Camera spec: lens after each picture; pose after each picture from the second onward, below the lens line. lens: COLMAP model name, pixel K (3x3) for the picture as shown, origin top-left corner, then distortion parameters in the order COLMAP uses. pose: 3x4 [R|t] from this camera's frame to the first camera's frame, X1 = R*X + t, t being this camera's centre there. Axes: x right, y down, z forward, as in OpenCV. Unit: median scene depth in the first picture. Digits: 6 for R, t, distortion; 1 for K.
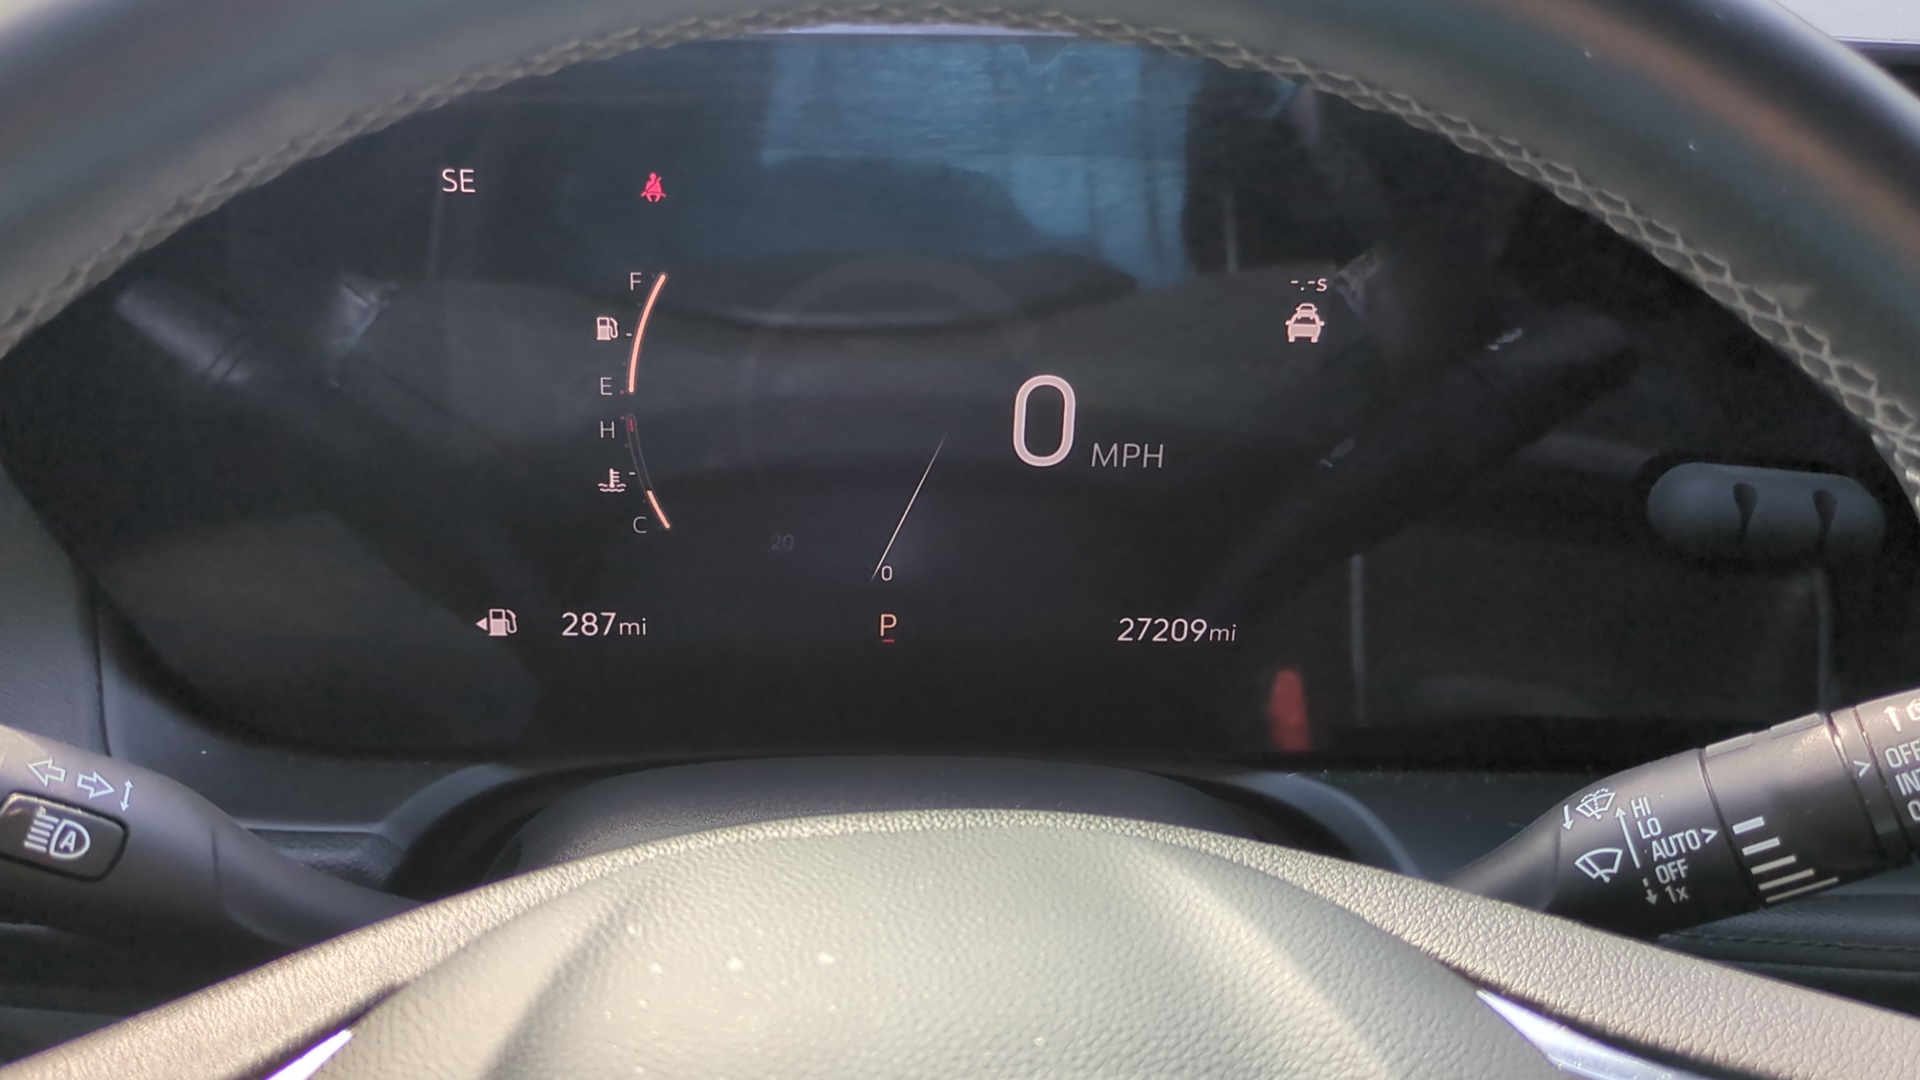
lens RADIAL K [[1852.4, 0, 960.0], [0, 1852.4, 540.0], [0, 0, 1]] dist [0.057451, -0.117065]
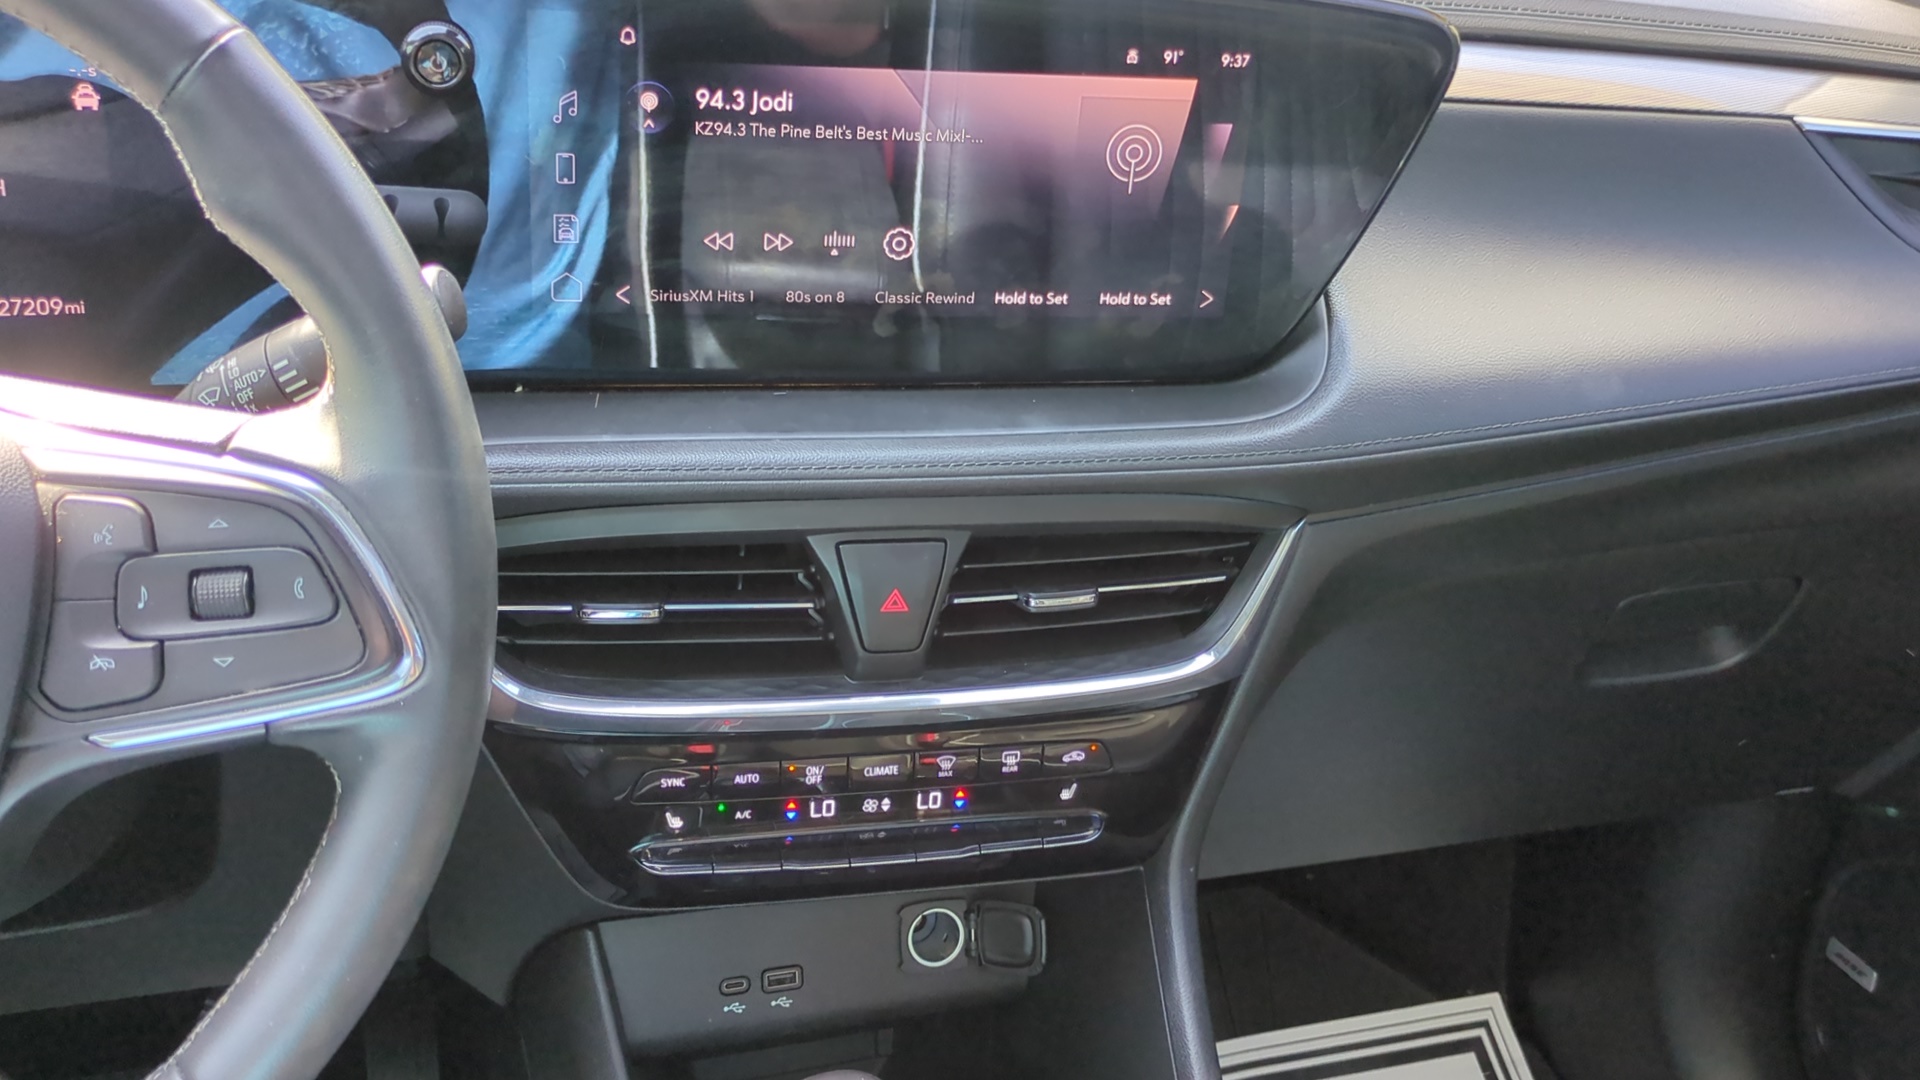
lens RADIAL K [[1852.4, 0, 960.0], [0, 1852.4, 540.0], [0, 0, 1]] dist [0.057451, -0.117065]
pose [[0.963741, -0.072463, 0.256812, 0.463164], [0.056832, 0.996080, 0.067781, 0.188780], [-0.260717, -0.050728, 0.964082, -0.717828]]
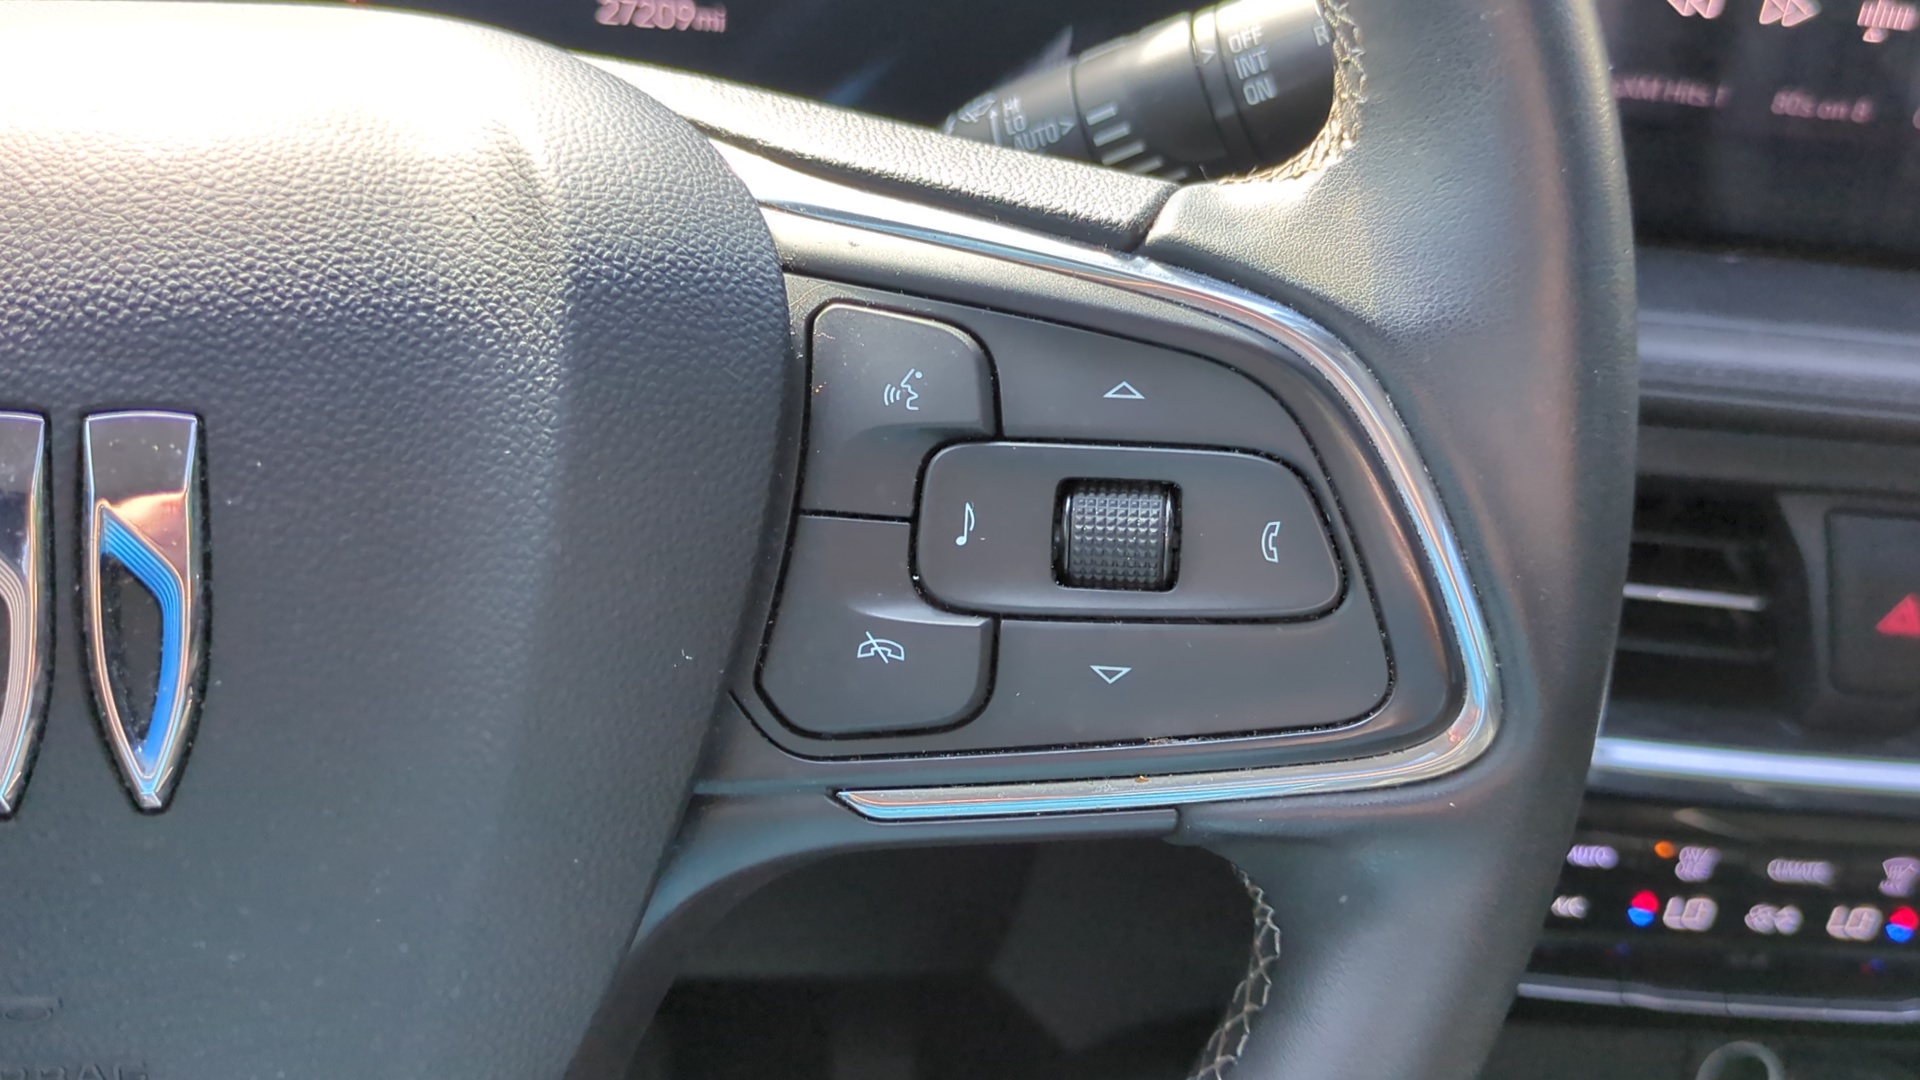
lens RADIAL K [[1852.4, 0, 960.0], [0, 1852.4, 540.0], [0, 0, 1]] dist [0.057451, -0.117065]
pose [[0.996357, 0.032251, 0.078942, 0.218511], [-0.041936, 0.991360, 0.124287, 0.208337], [-0.074251, -0.127145, 0.989101, -0.022931]]
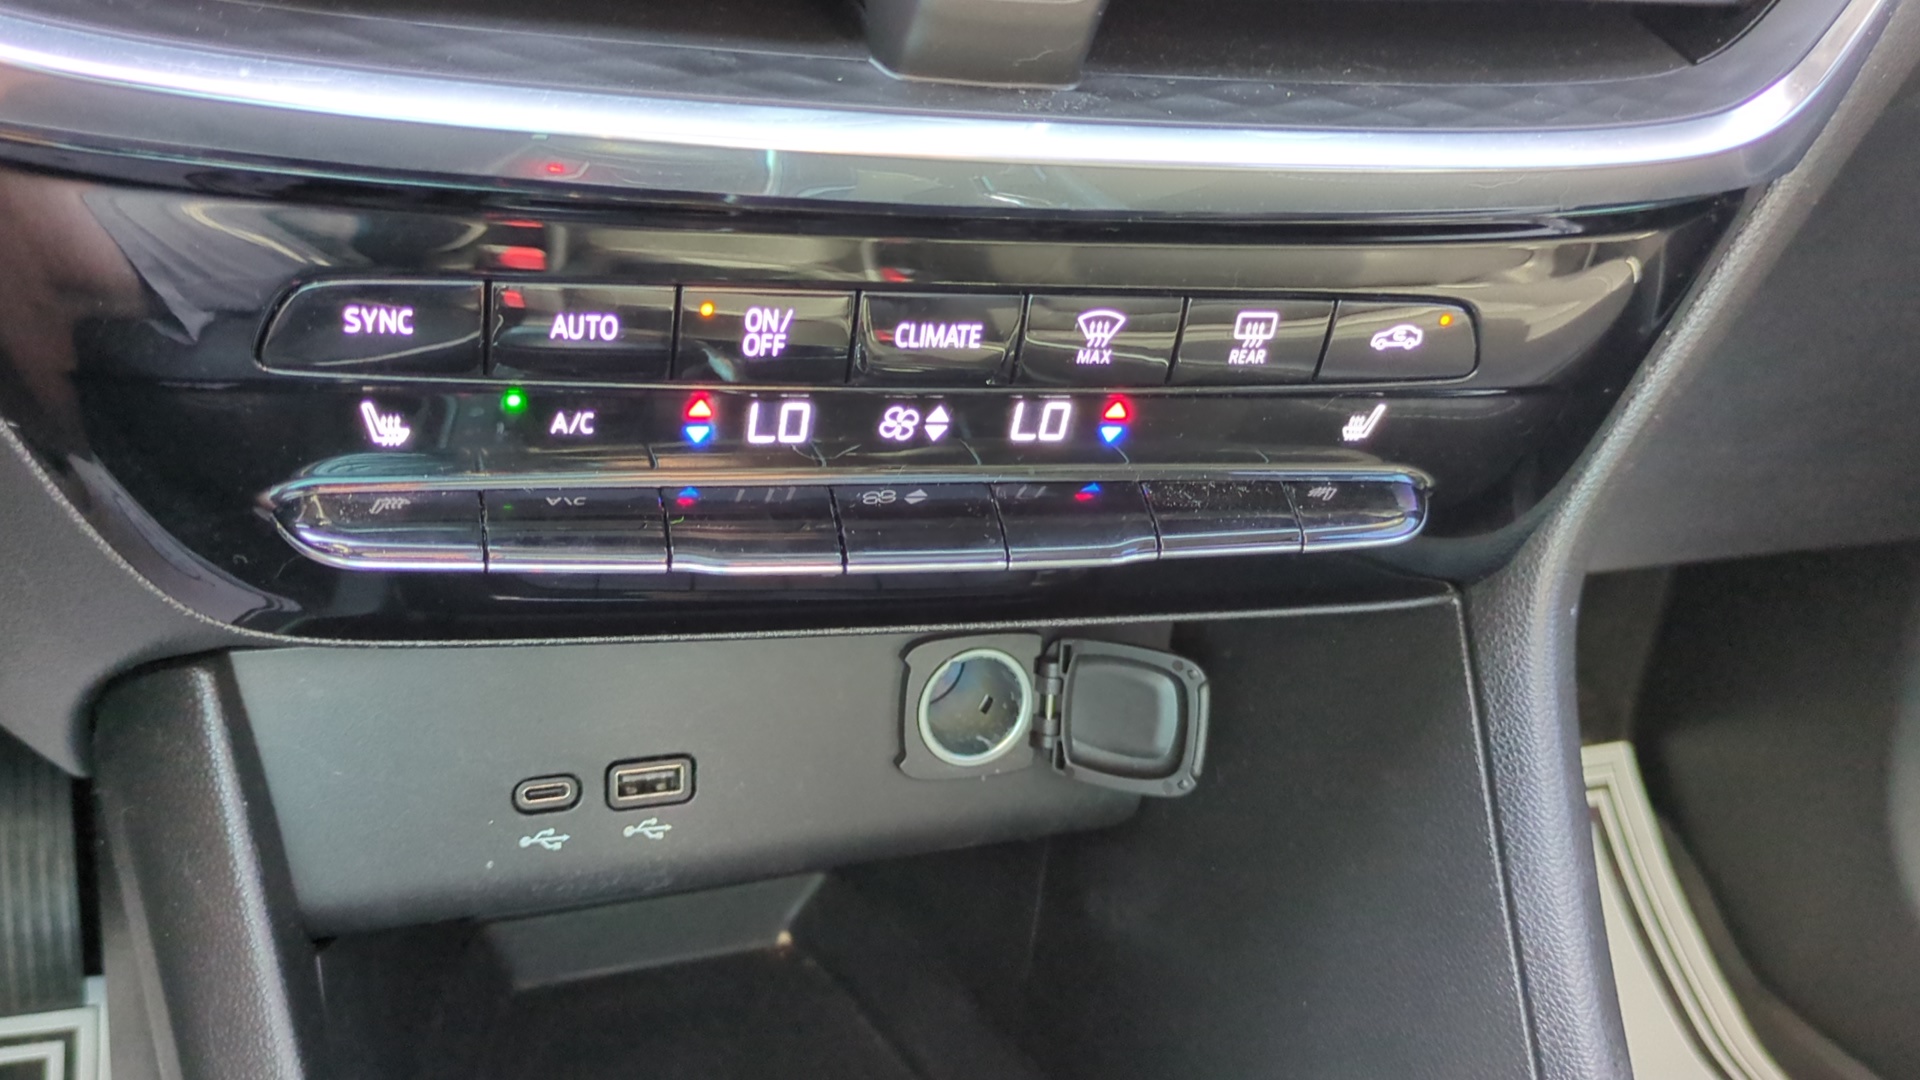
lens RADIAL K [[1852.4, 0, 960.0], [0, 1852.4, 540.0], [0, 0, 1]] dist [0.057451, -0.117065]
pose [[0.946543, -0.061495, 0.316663, 0.622565], [-0.022173, 0.966936, 0.254052, 0.433866], [-0.321816, -0.247492, 0.913883, 0.400364]]
